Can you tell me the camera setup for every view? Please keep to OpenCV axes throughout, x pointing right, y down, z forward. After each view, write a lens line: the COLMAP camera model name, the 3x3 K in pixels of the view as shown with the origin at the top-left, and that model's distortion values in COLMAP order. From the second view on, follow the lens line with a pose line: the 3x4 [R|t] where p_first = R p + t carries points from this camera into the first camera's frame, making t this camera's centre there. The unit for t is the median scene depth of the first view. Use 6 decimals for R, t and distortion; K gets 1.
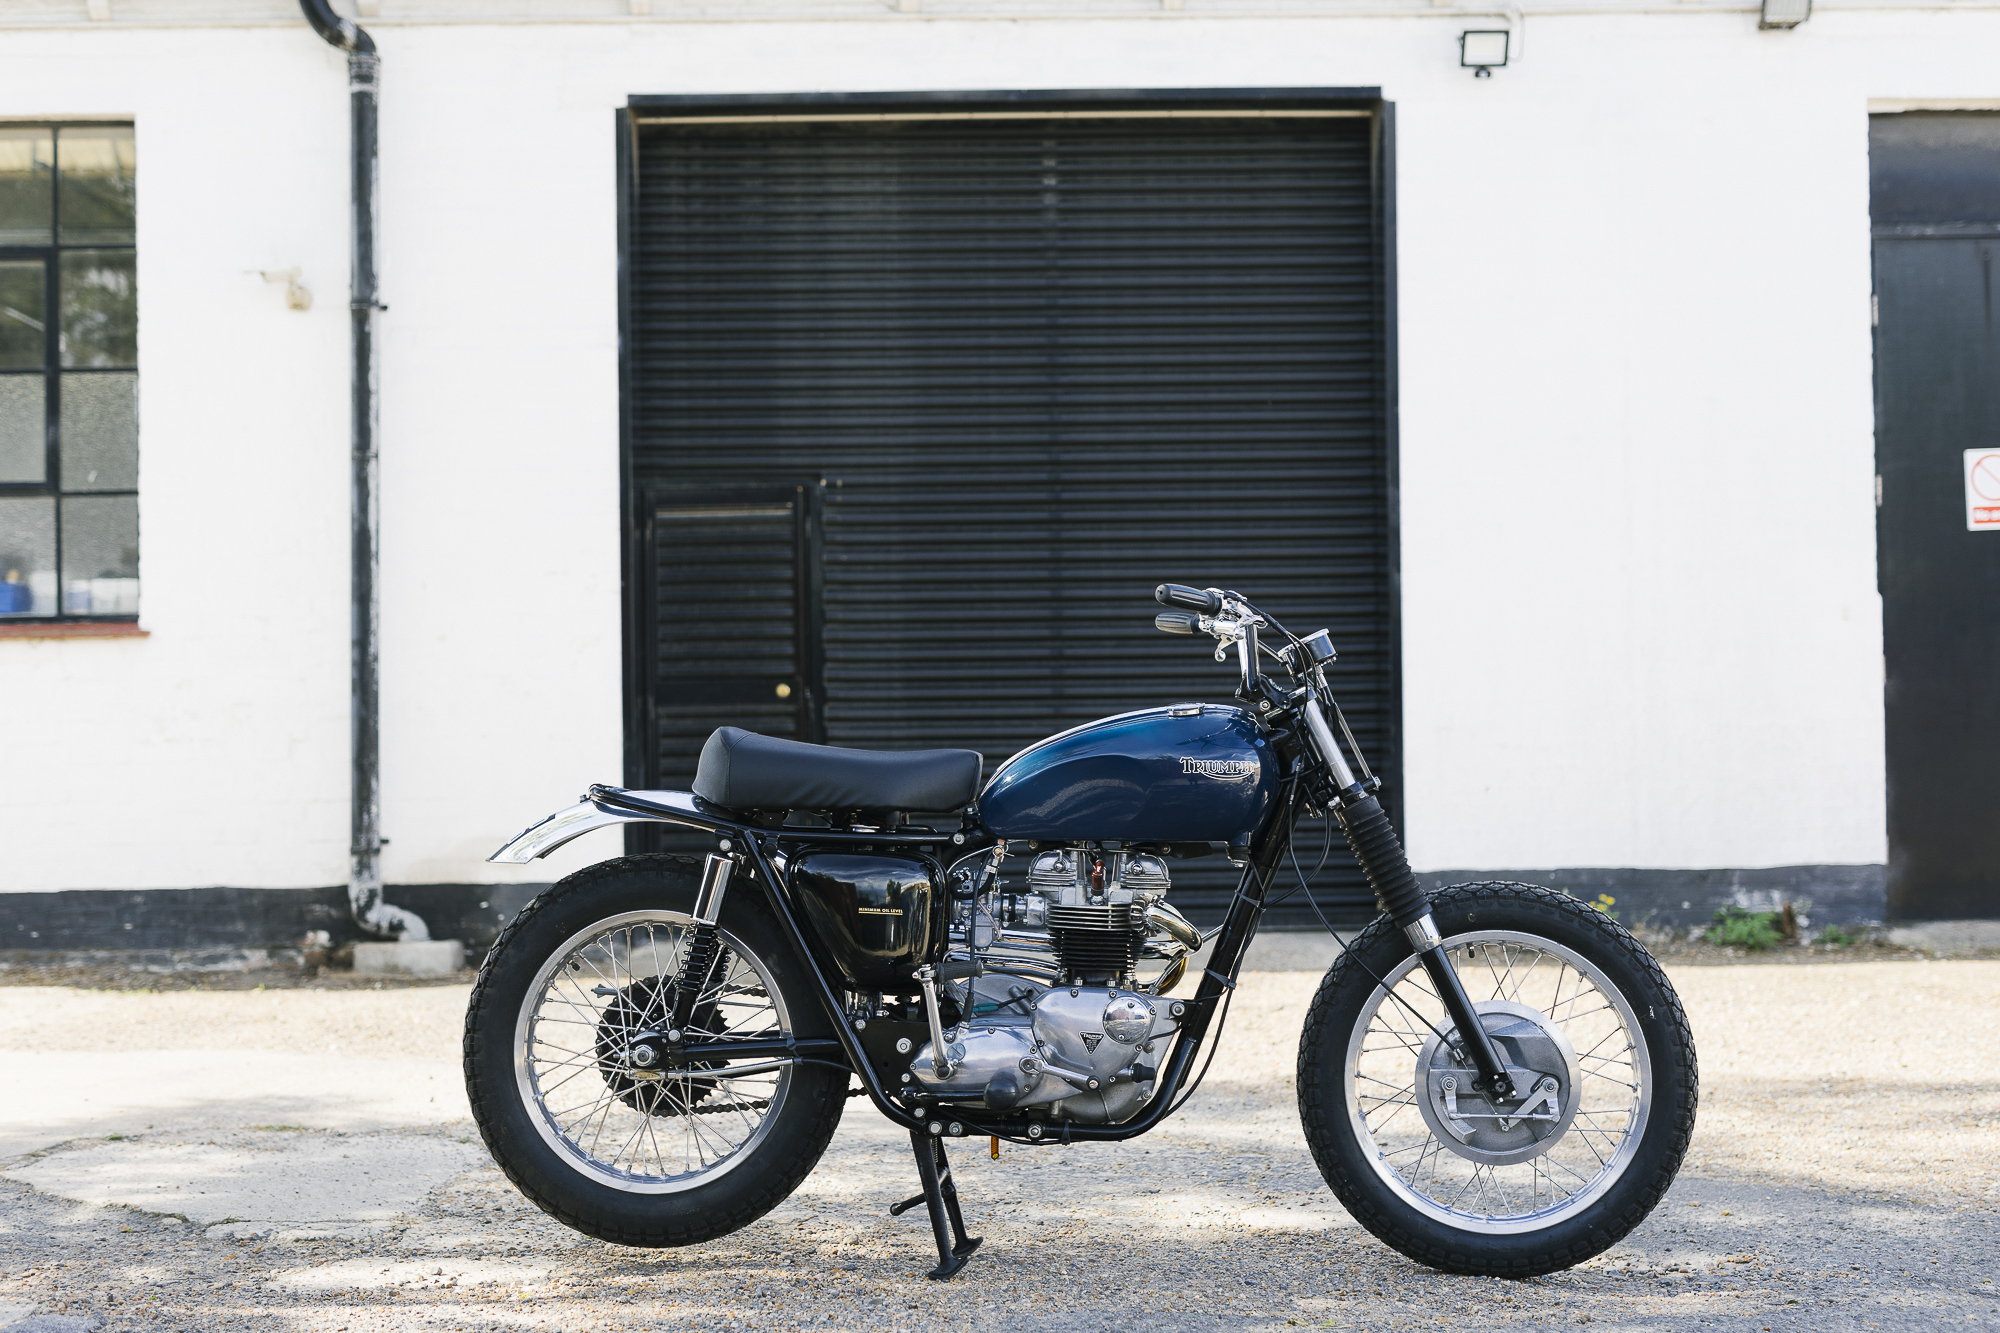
lens RADIAL K [[2764.8, 0, 997.9], [0, 2764.8, 668.1], [0, 0, 1]] dist [-0.000318, 0.000000]
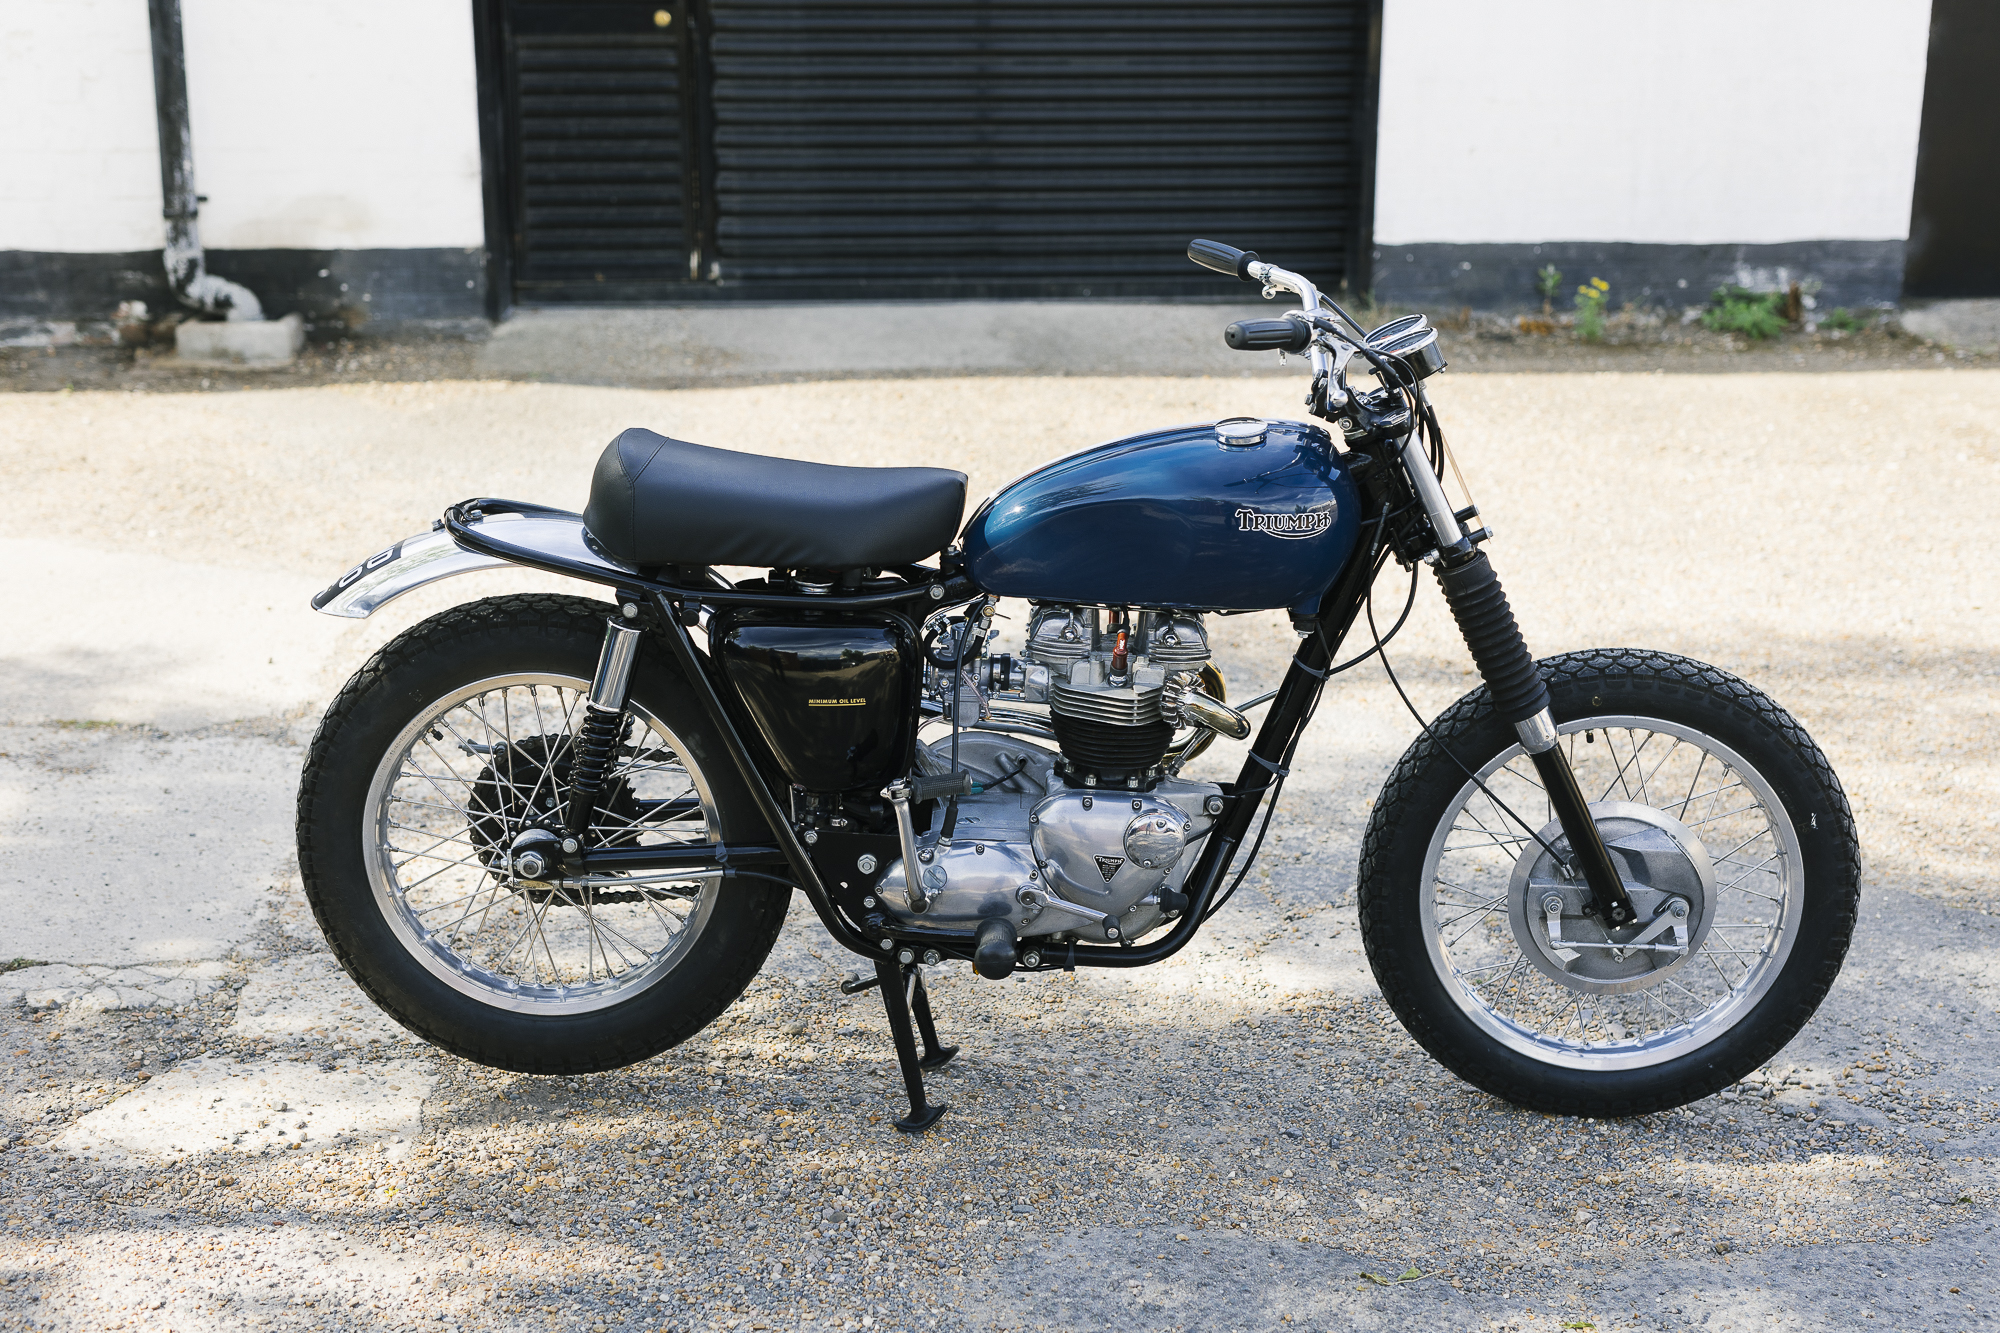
lens RADIAL K [[2764.8, 0, 1010.1], [0, 2764.8, 672.8], [0, 0, 1]] dist [-0.000318, 0.000000]
pose [[0.998600, 0.001223, 0.052883, -0.032959], [-0.017771, 0.949384, 0.313615, -0.150508], [-0.049822, -0.314116, 0.948076, 0.258859]]
